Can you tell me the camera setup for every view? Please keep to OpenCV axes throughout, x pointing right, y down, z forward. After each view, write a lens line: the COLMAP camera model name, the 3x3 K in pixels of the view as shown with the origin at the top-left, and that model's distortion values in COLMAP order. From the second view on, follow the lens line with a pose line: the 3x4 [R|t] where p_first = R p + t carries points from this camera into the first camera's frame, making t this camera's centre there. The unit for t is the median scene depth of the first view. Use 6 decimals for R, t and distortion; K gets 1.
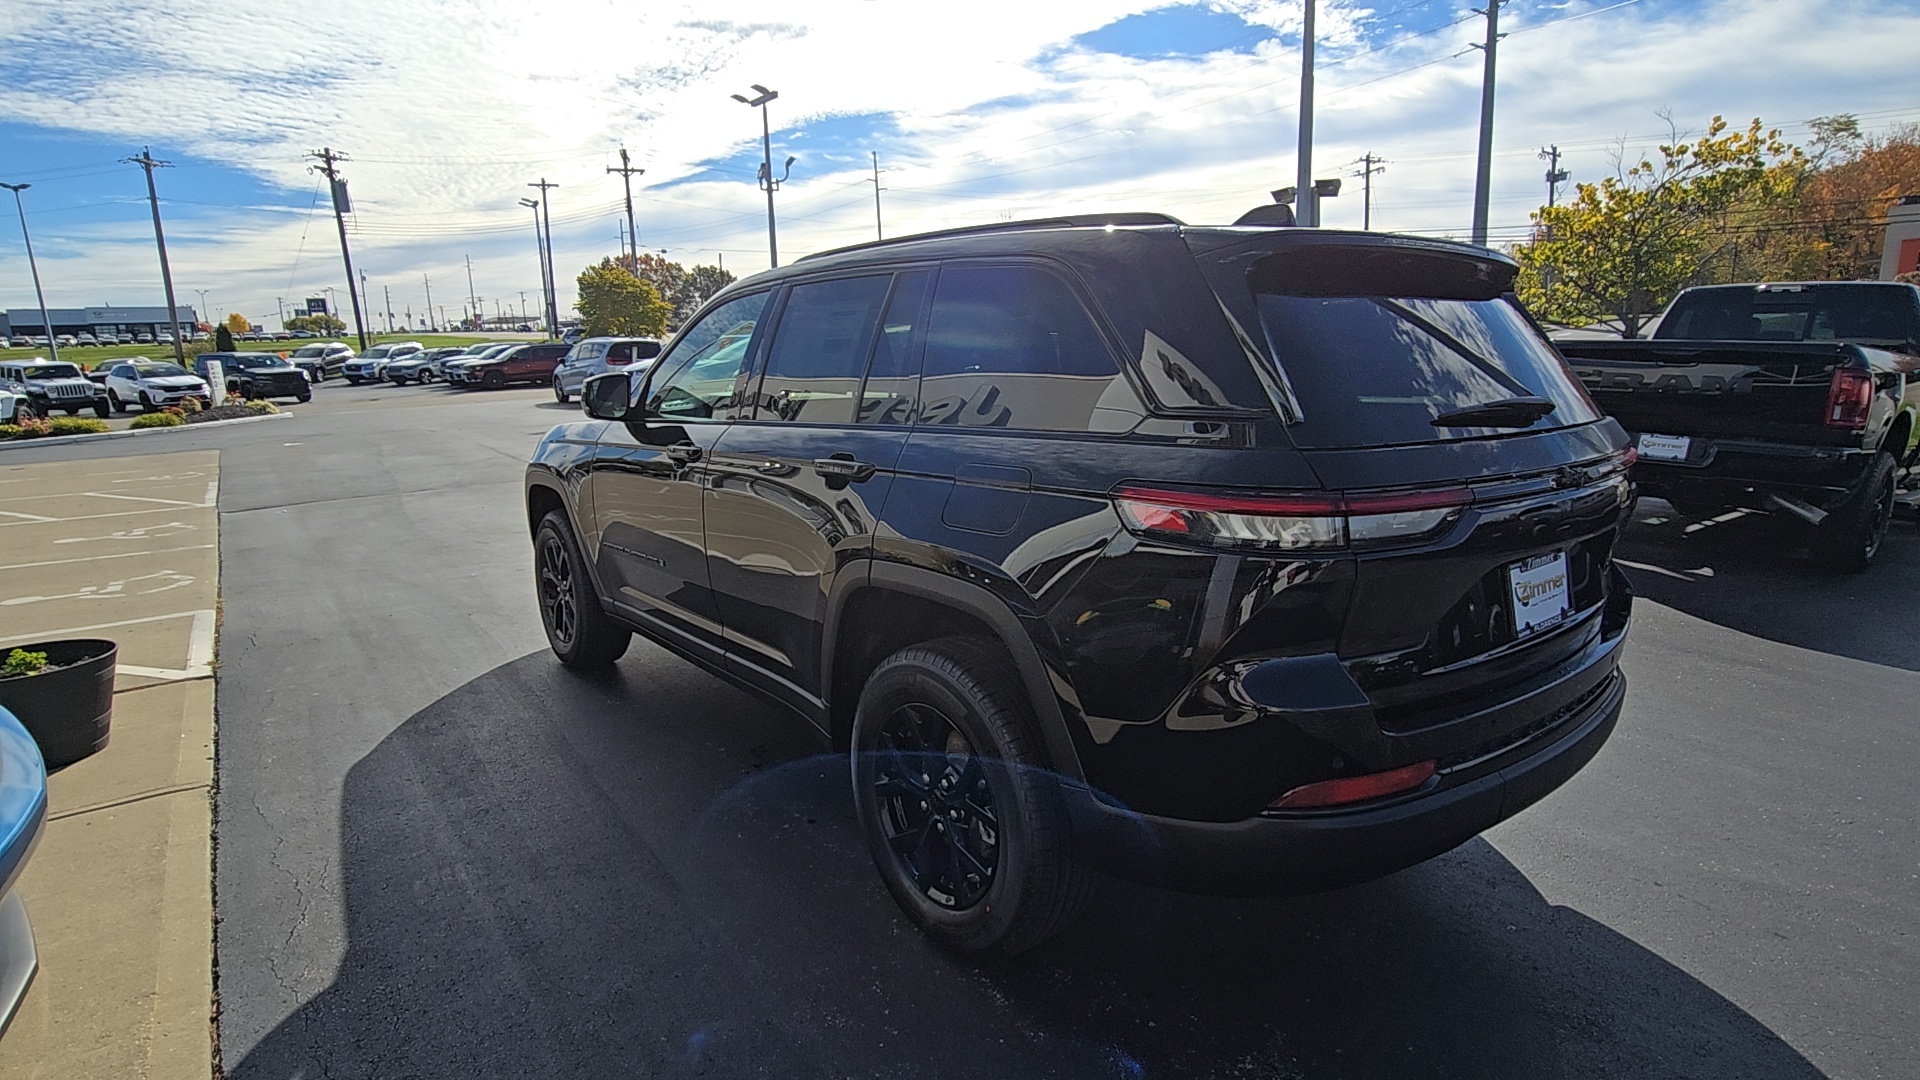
lens RADIAL K [[961.6, 0, 953.3], [0, 961.6, 549.5], [0, 0, 1]] dist [-0.000926, 0.000410]
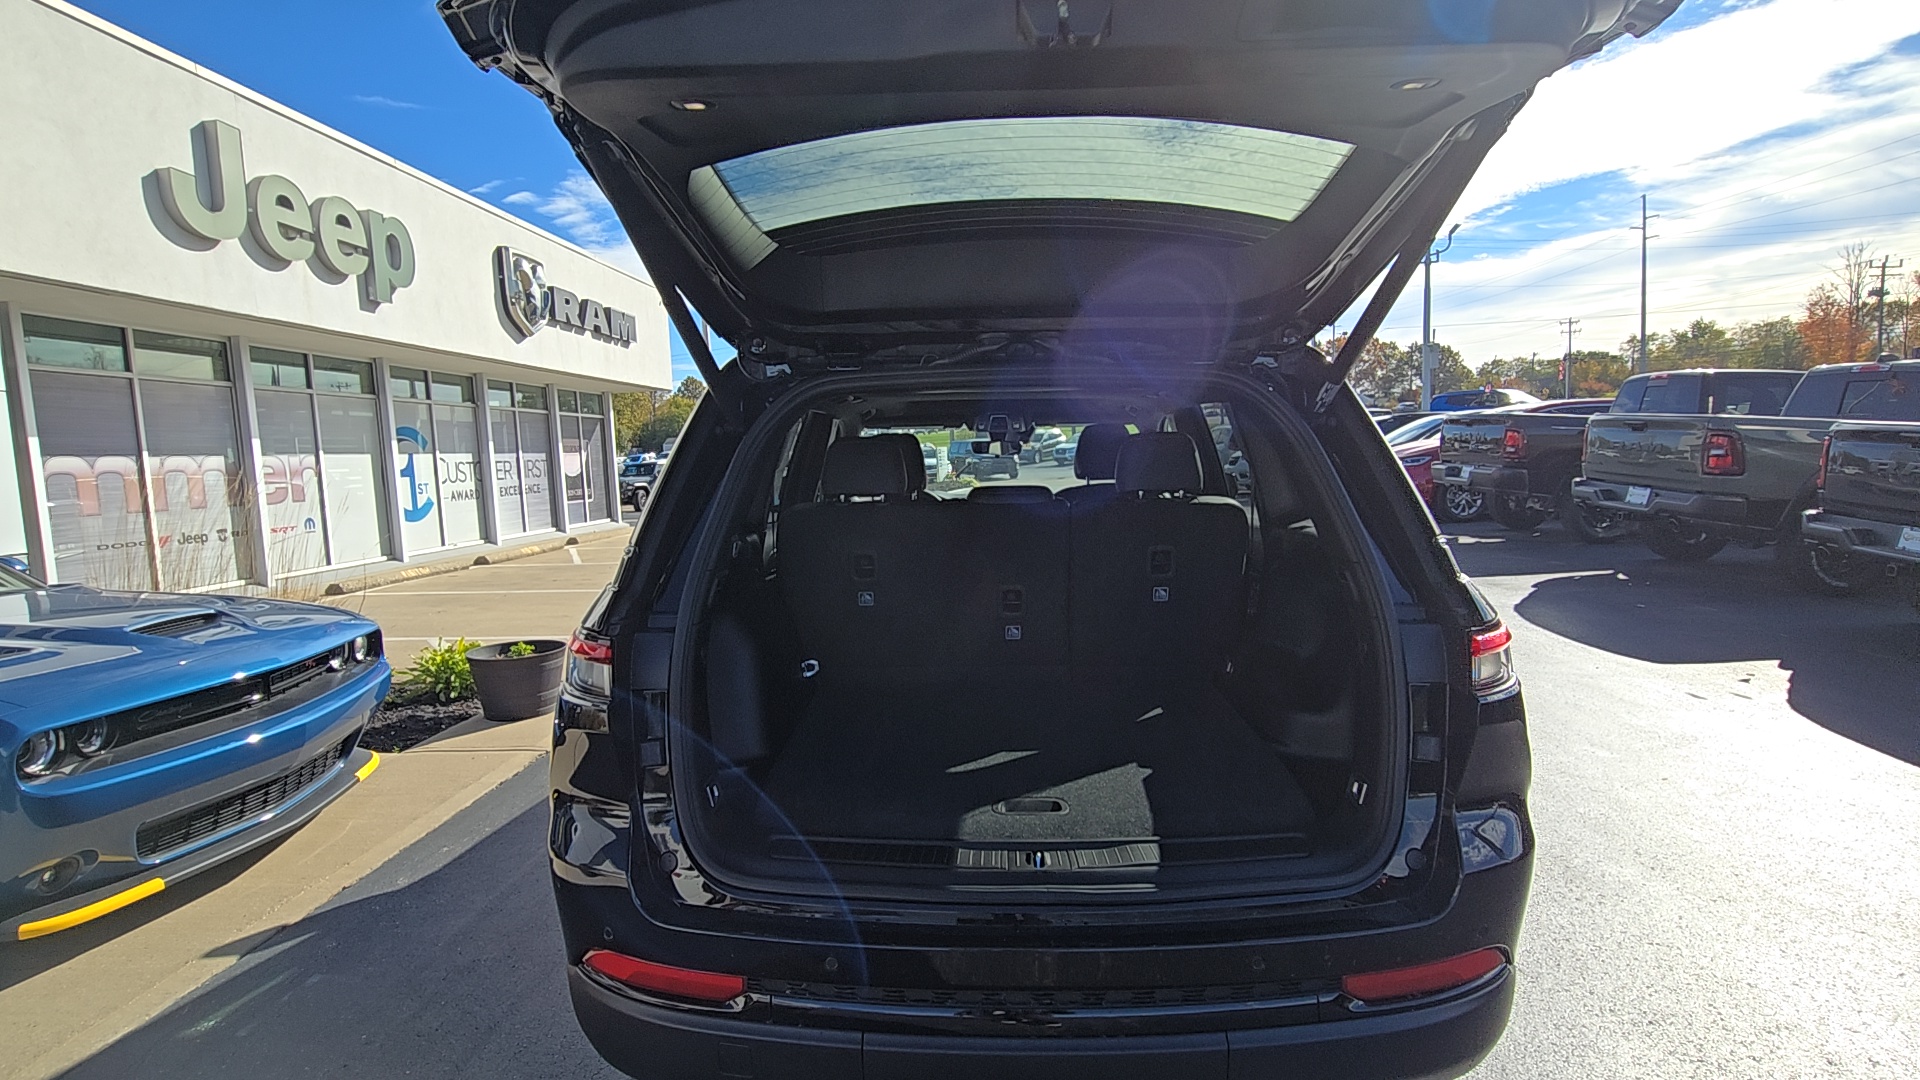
lens RADIAL K [[961.6, 0, 958.0], [0, 961.6, 552.0], [0, 0, 1]] dist [-0.000926, 0.000410]
pose [[0.768140, 0.067288, -0.636736, 0.044569], [-0.117815, 0.992336, -0.037263, -0.005177], [0.629349, 0.103641, 0.770181, 0.017558]]
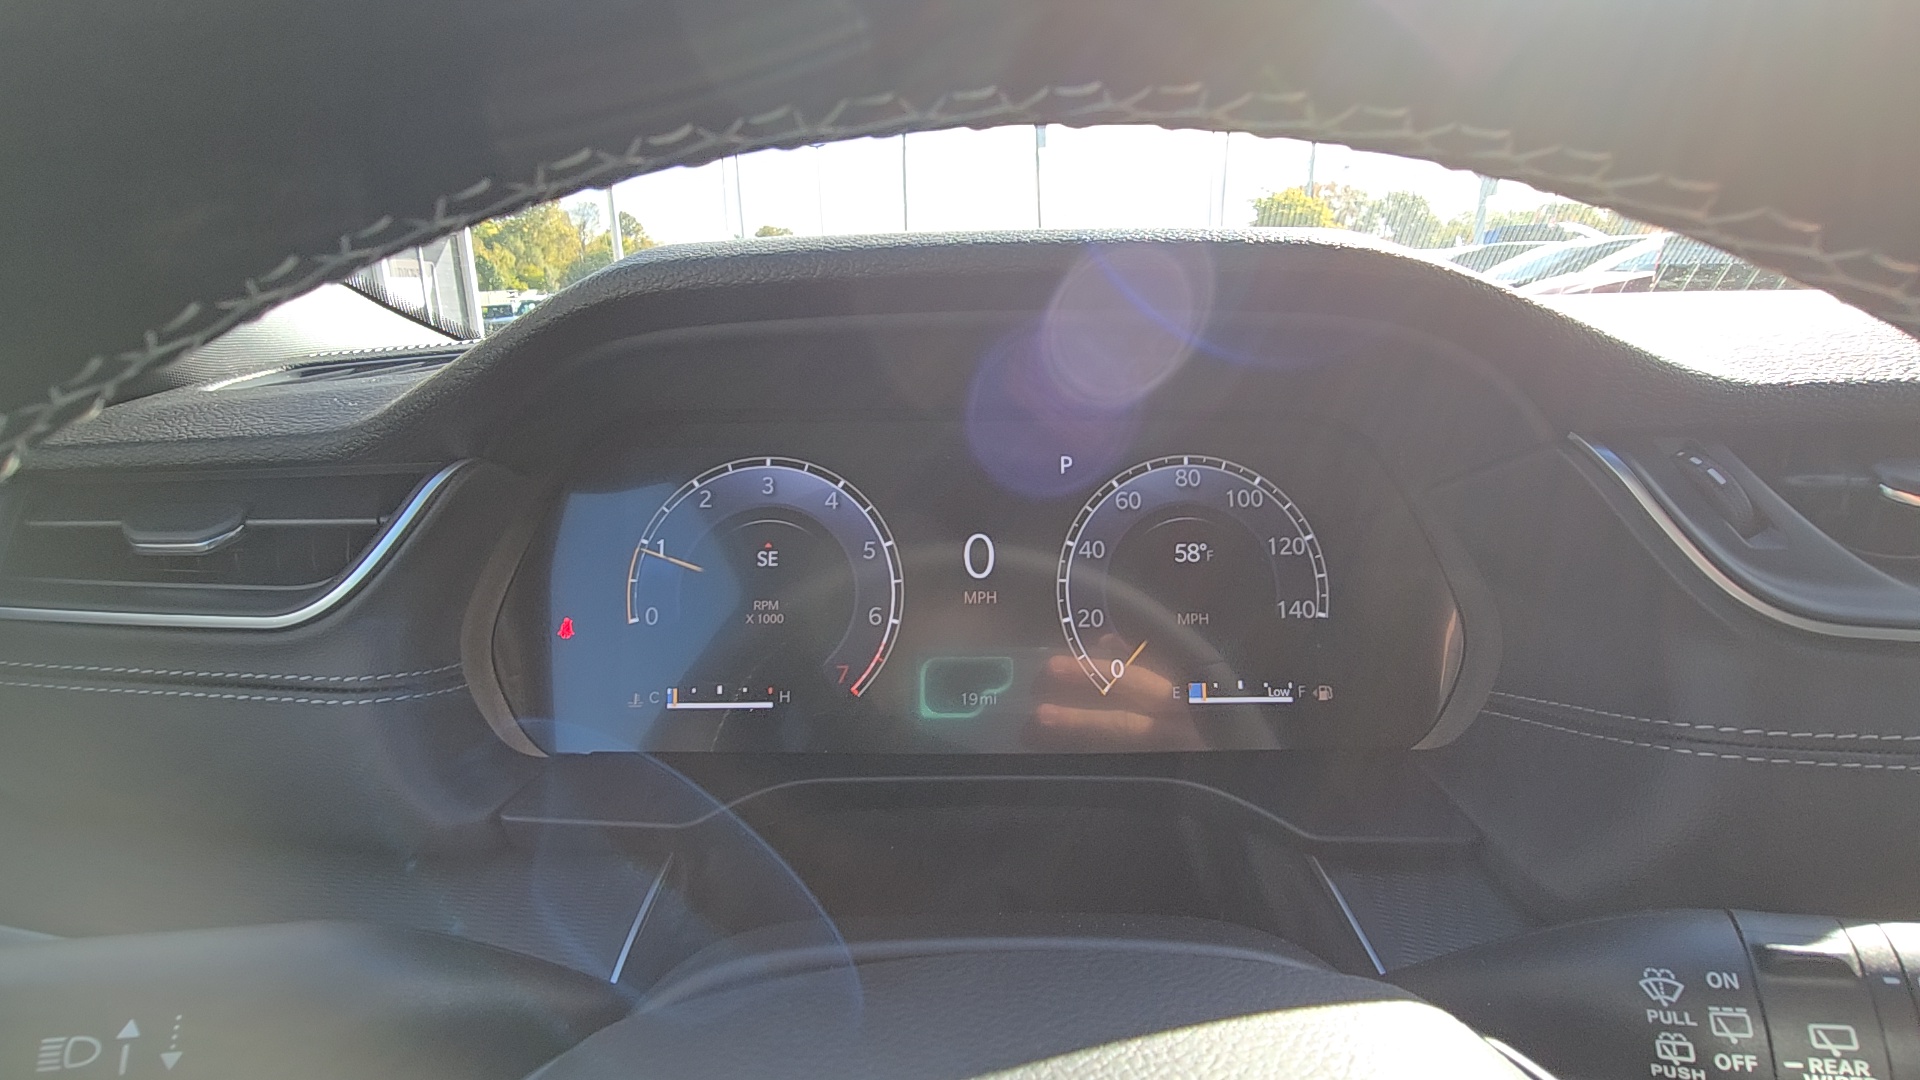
lens RADIAL K [[961.6, 0, 958.4], [0, 961.6, 537.4], [0, 0, 1]] dist [-0.000926, 0.000410]
pose [[0.798016, 0.156883, -0.581858, -0.019760], [-0.126021, 0.987616, 0.093448, -0.012882], [0.589313, -0.001246, 0.807904, 0.086102]]
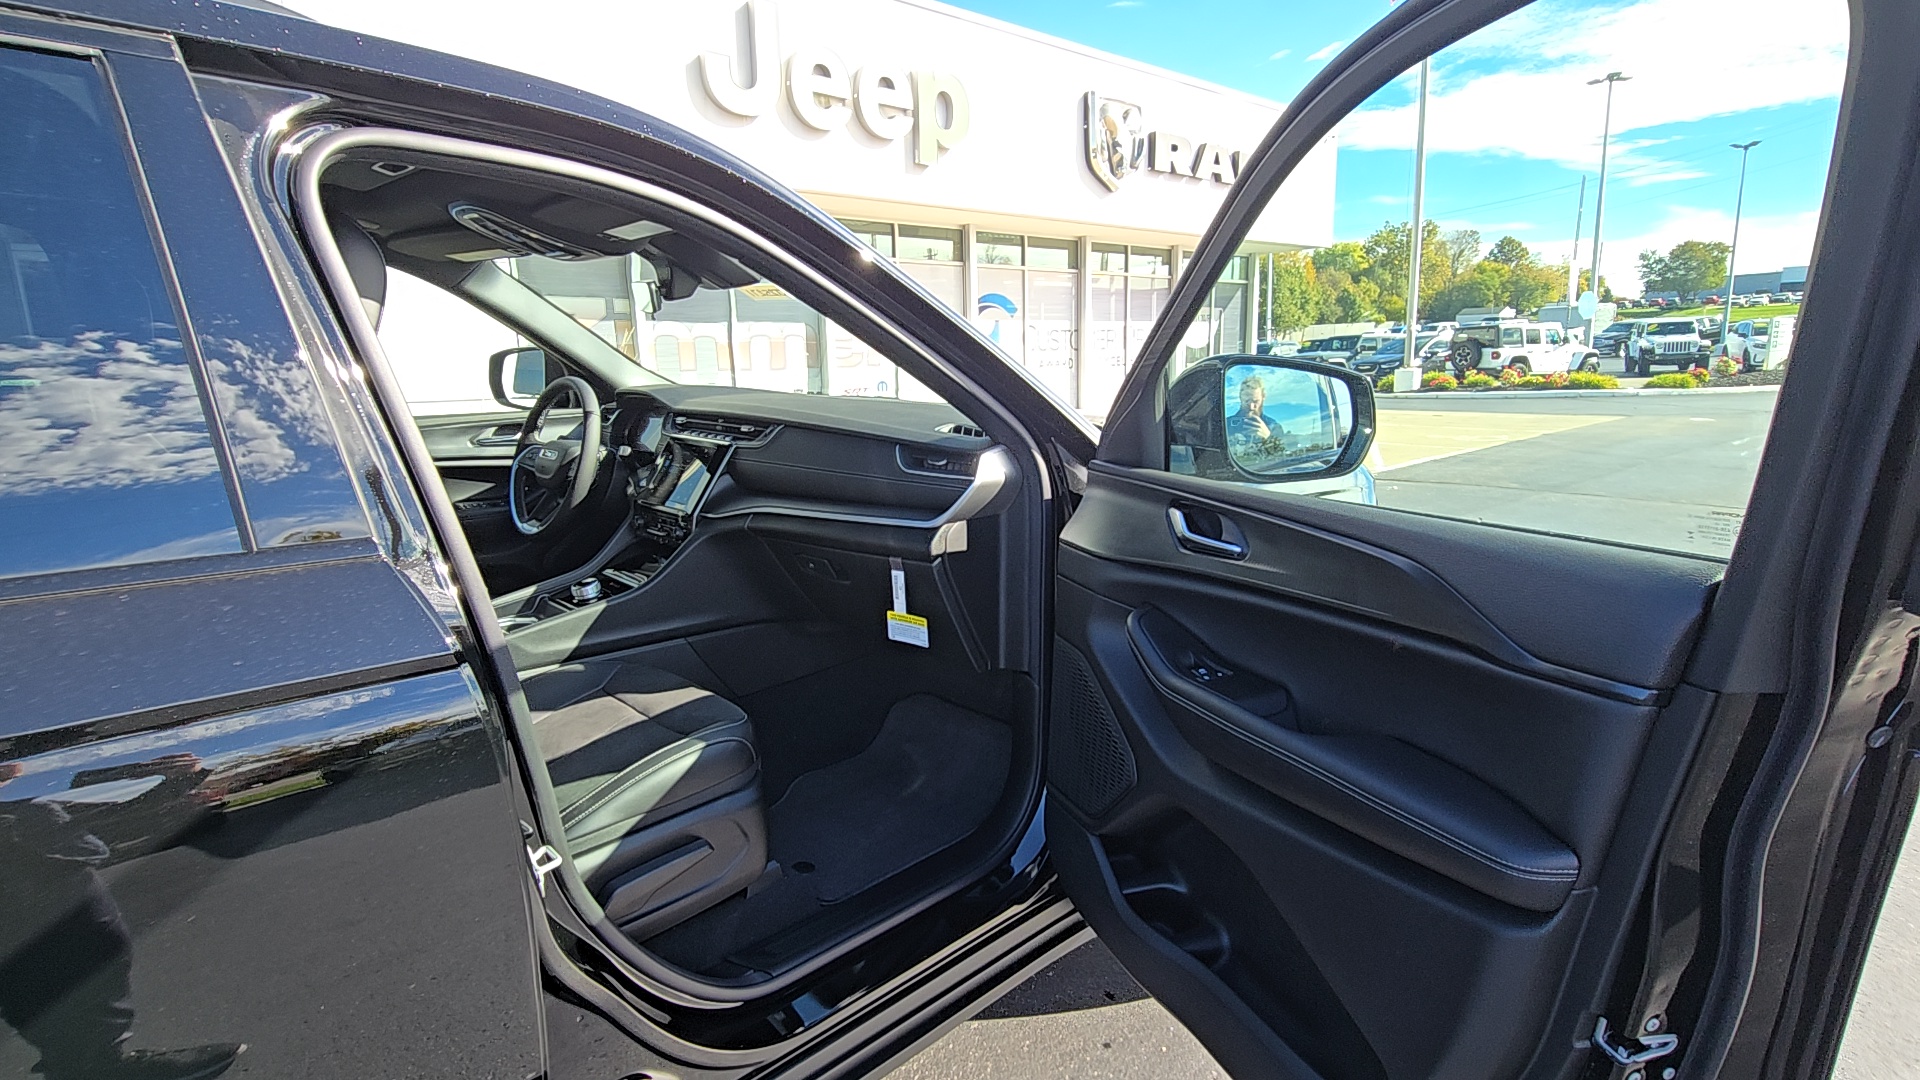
lens RADIAL K [[961.6, 0, 959.6], [0, 961.6, 543.6], [0, 0, 1]] dist [-0.000926, 0.000410]
pose [[0.095909, 0.227019, -0.969156, 0.030320], [-0.190011, 0.959916, 0.206050, -0.019933], [0.977086, 0.164389, 0.135201, 0.099223]]
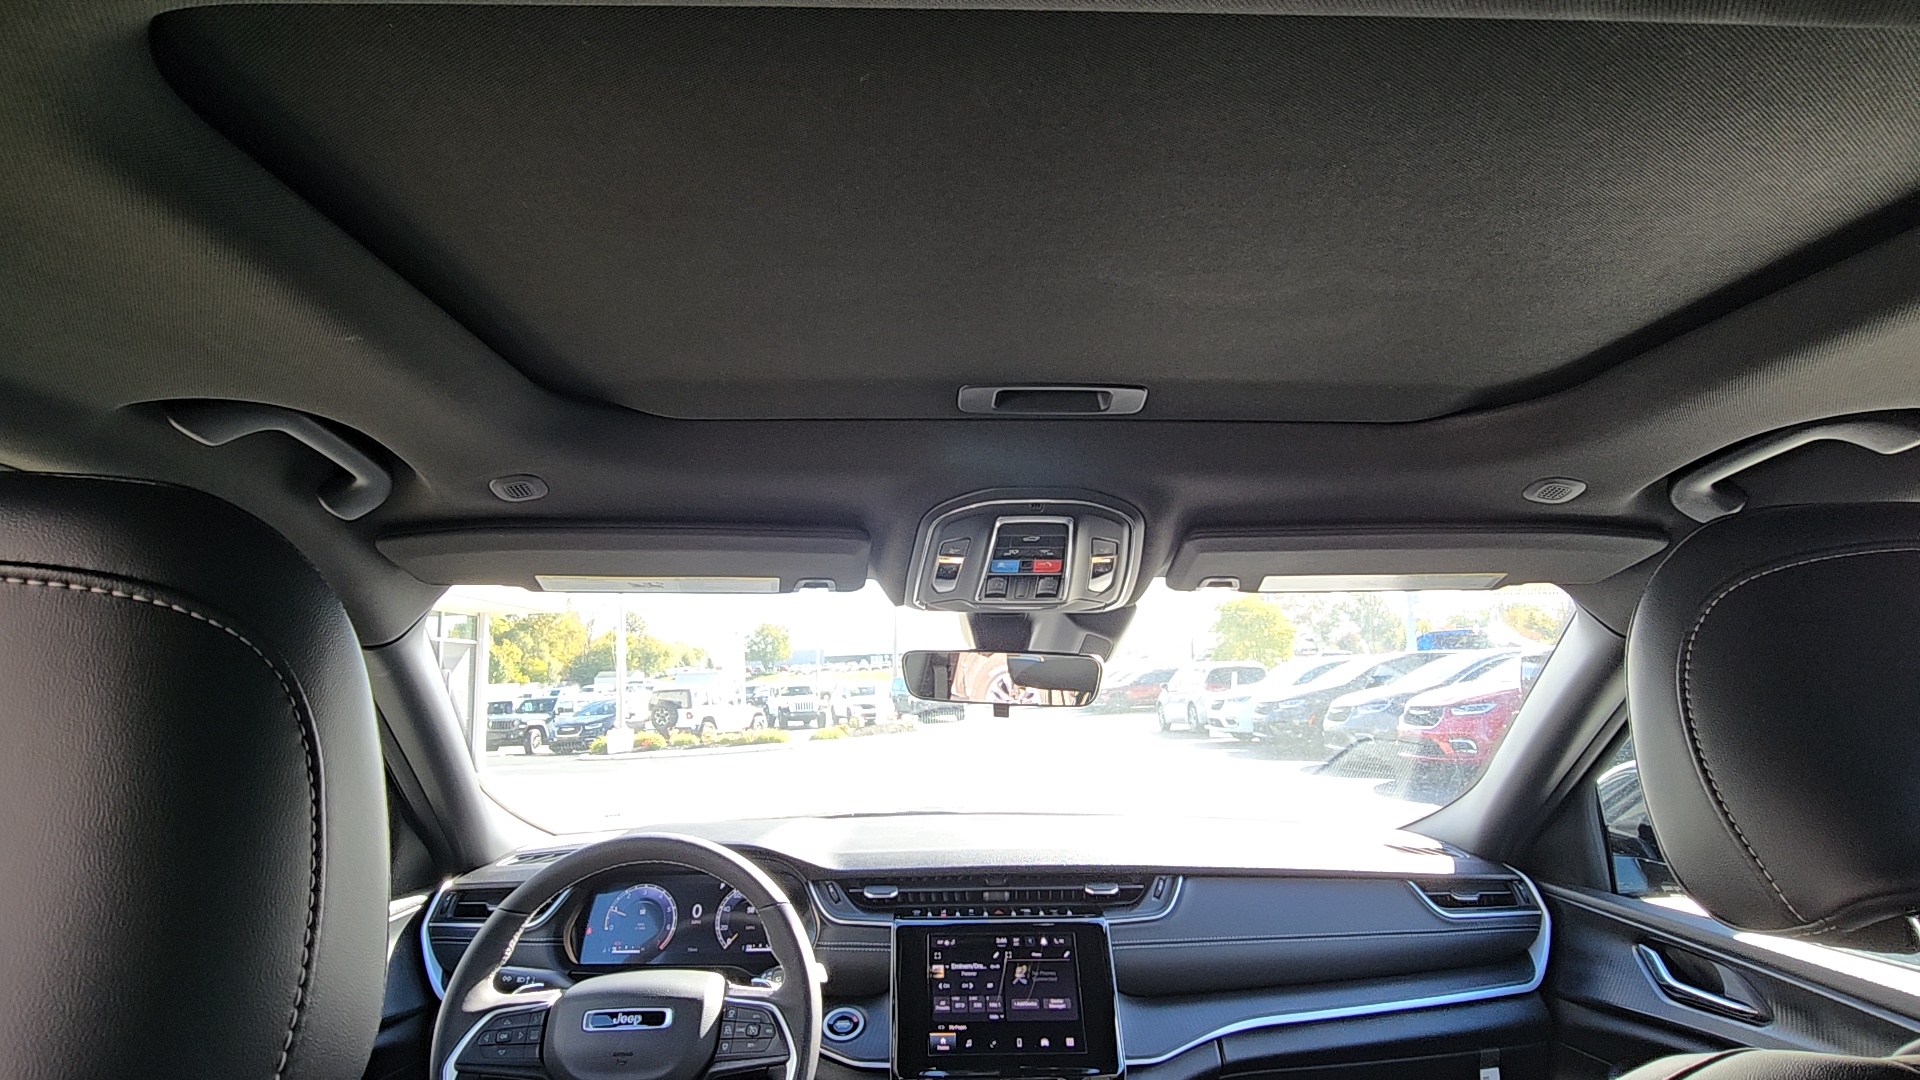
lens RADIAL K [[961.6, 0, 953.3], [0, 961.6, 557.4], [0, 0, 1]] dist [-0.000926, 0.000410]
pose [[0.800151, -0.070830, -0.595601, 0.000698], [-0.123604, 0.952217, -0.279294, -0.015158], [0.586924, 0.297097, 0.753162, 0.071362]]
